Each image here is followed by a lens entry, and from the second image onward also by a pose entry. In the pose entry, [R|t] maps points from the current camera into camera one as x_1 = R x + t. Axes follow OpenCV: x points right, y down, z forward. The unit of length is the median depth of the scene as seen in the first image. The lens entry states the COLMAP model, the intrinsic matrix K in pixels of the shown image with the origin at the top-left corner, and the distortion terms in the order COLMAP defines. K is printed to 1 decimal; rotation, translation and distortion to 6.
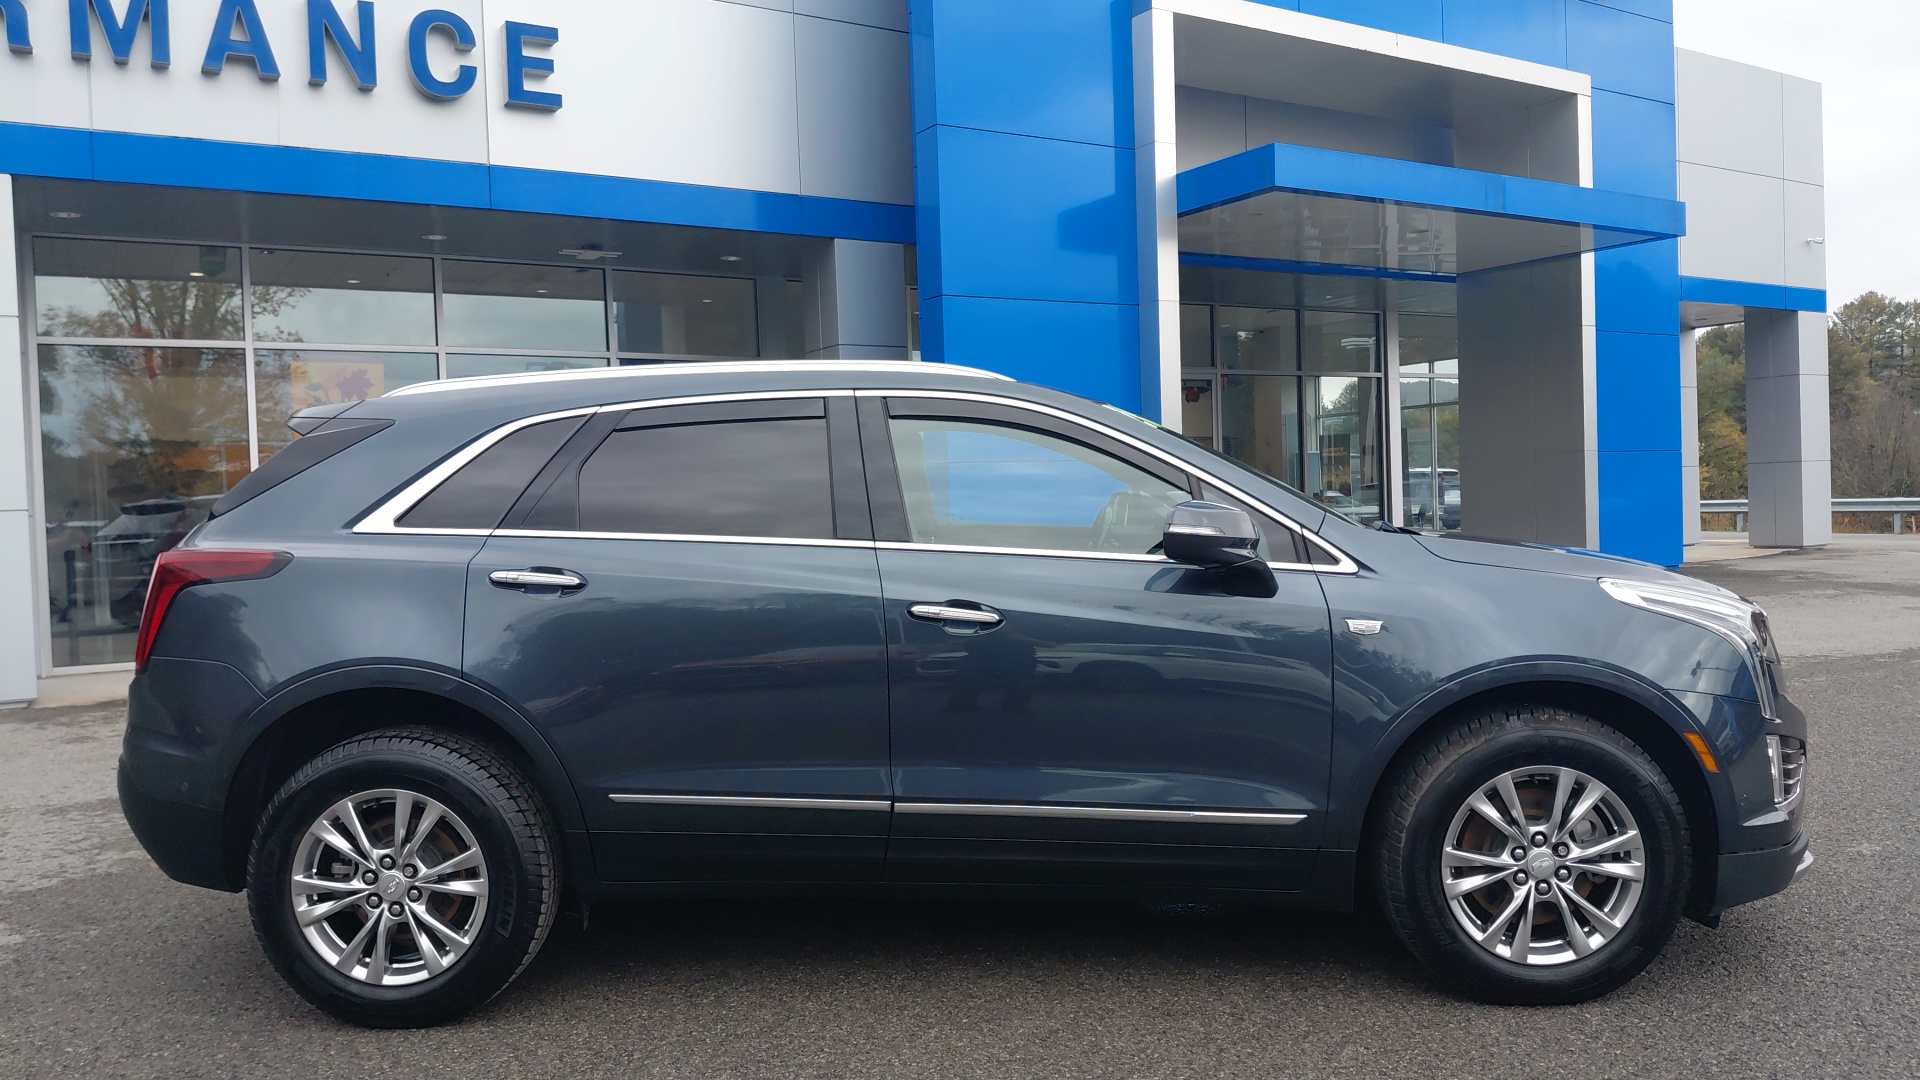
lens RADIAL K [[1436.5, 0, 964.7], [0, 1436.5, 524.3], [0, 0, 1]] dist [0.049462, -0.069657]
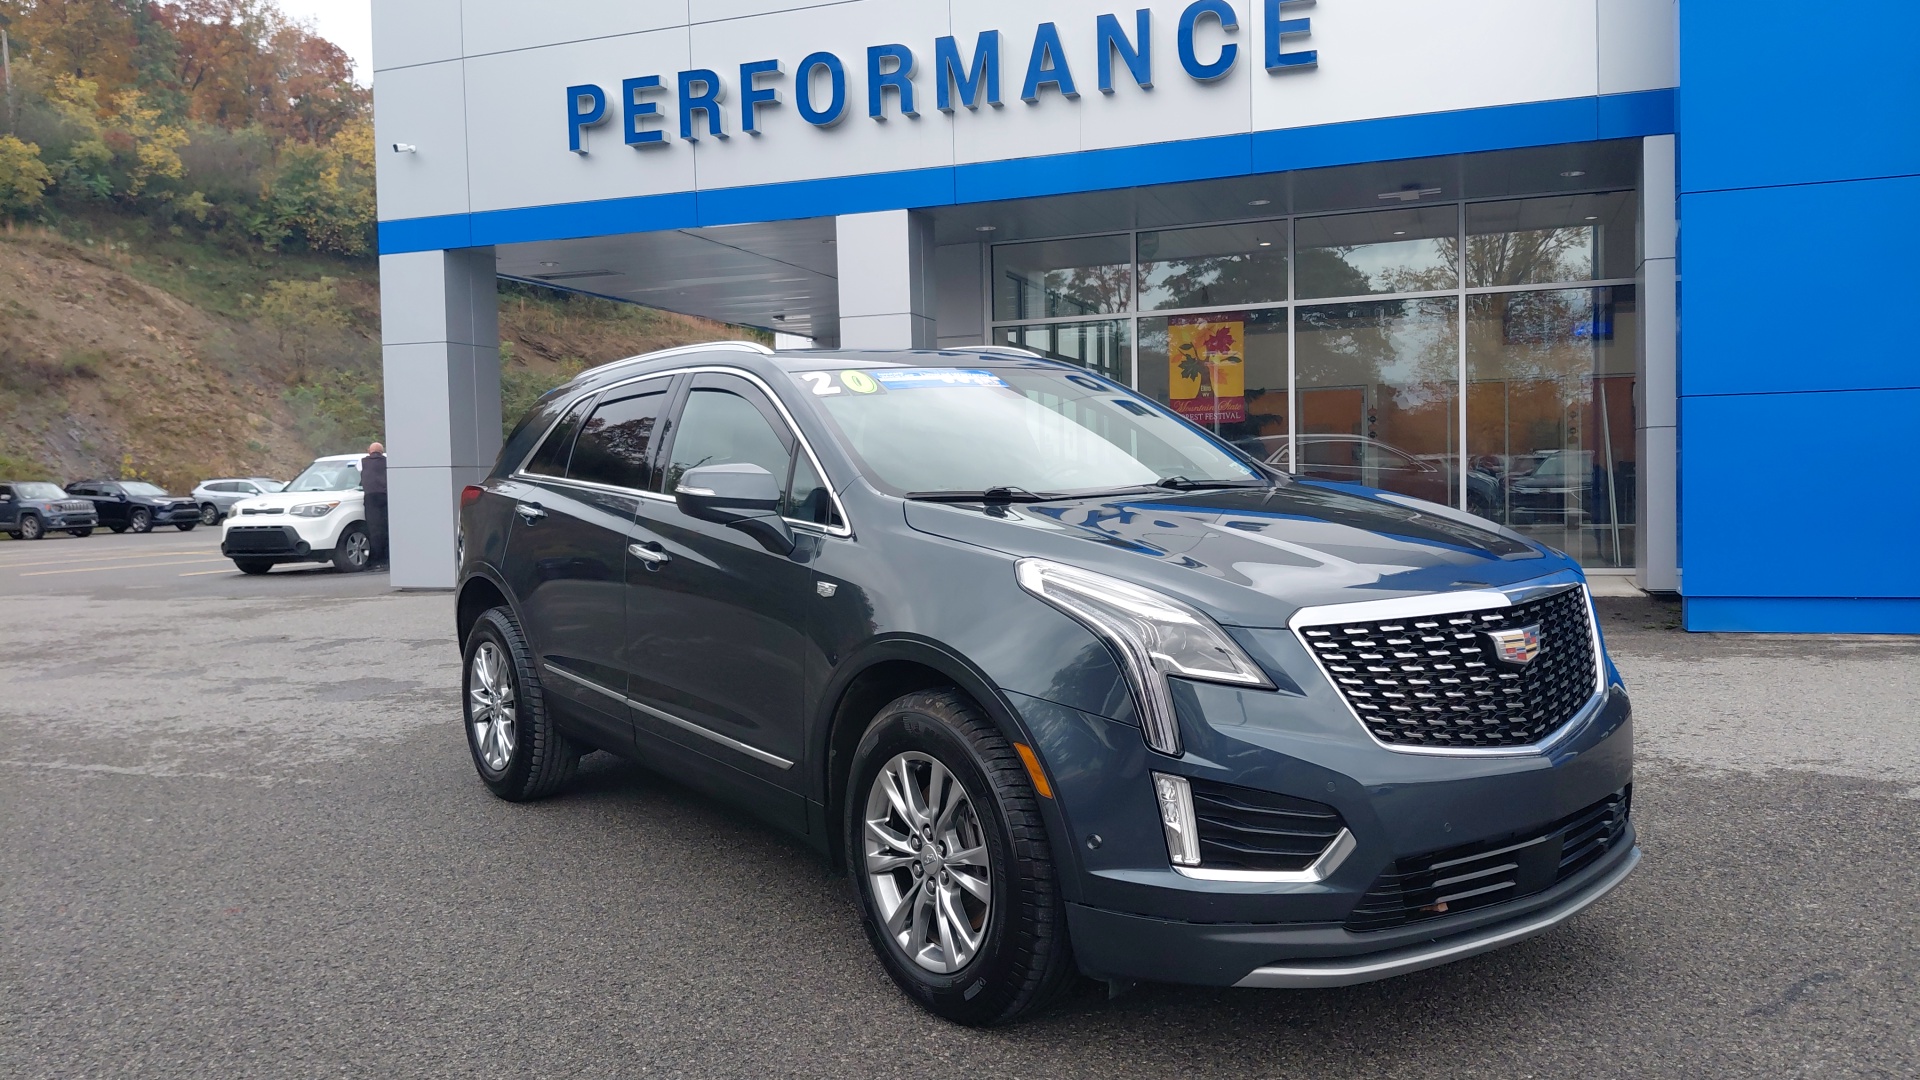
lens RADIAL K [[1436.5, 0, 977.0], [0, 1436.5, 544.0], [0, 0, 1]] dist [0.049462, -0.069657]
pose [[0.616975, 0.056397, -0.784960, 0.431137], [-0.009348, 0.997884, 0.064348, -0.010444], [0.786928, -0.032364, 0.616196, 0.176485]]
